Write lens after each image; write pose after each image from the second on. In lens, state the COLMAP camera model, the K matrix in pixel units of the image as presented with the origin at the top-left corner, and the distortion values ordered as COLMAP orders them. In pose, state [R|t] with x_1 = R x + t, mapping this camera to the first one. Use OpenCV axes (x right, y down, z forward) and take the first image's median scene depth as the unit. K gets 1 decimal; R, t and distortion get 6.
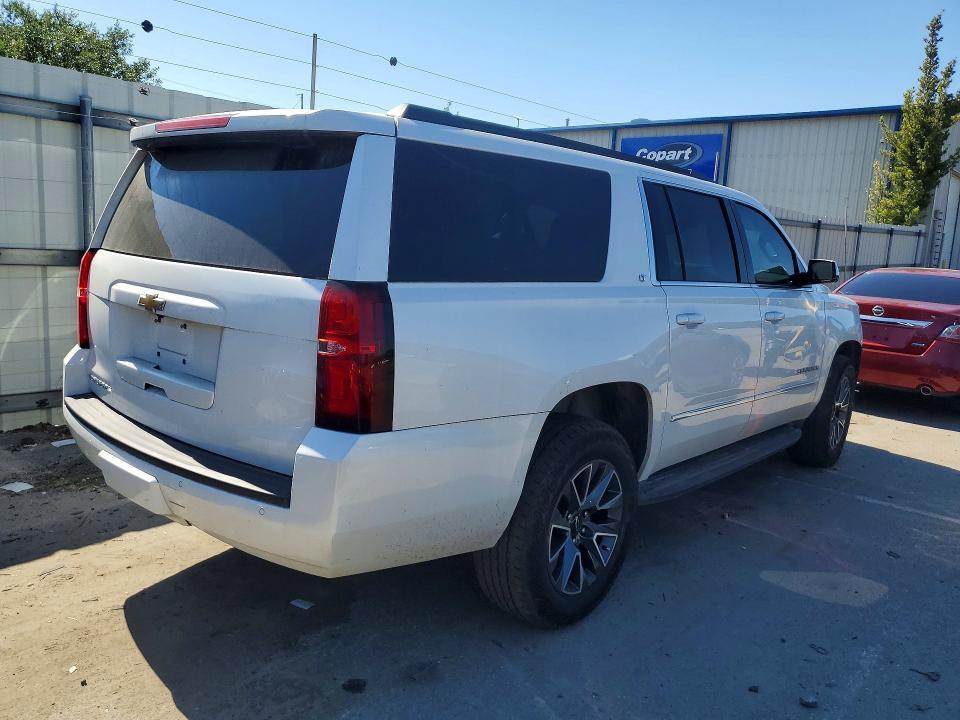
lens RADIAL K [[775.3, 0, 480.0], [0, 775.3, 360.0], [0, 0, 1]] dist [0.005815, -0.003923]
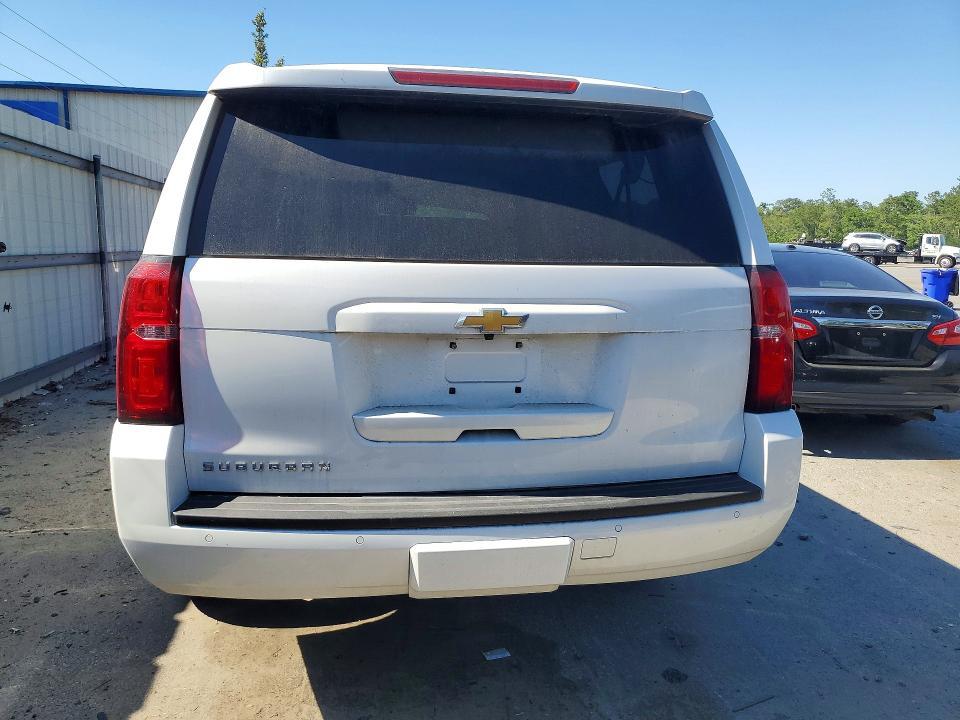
lens RADIAL K [[775.3, 0, 480.0], [0, 775.3, 360.0], [0, 0, 1]] dist [0.005815, -0.003923]
pose [[0.616054, -0.162105, 0.770843, -1.051301], [0.140485, 0.985517, 0.094975, -0.112326], [-0.775075, 0.049782, 0.629905, 0.566062]]
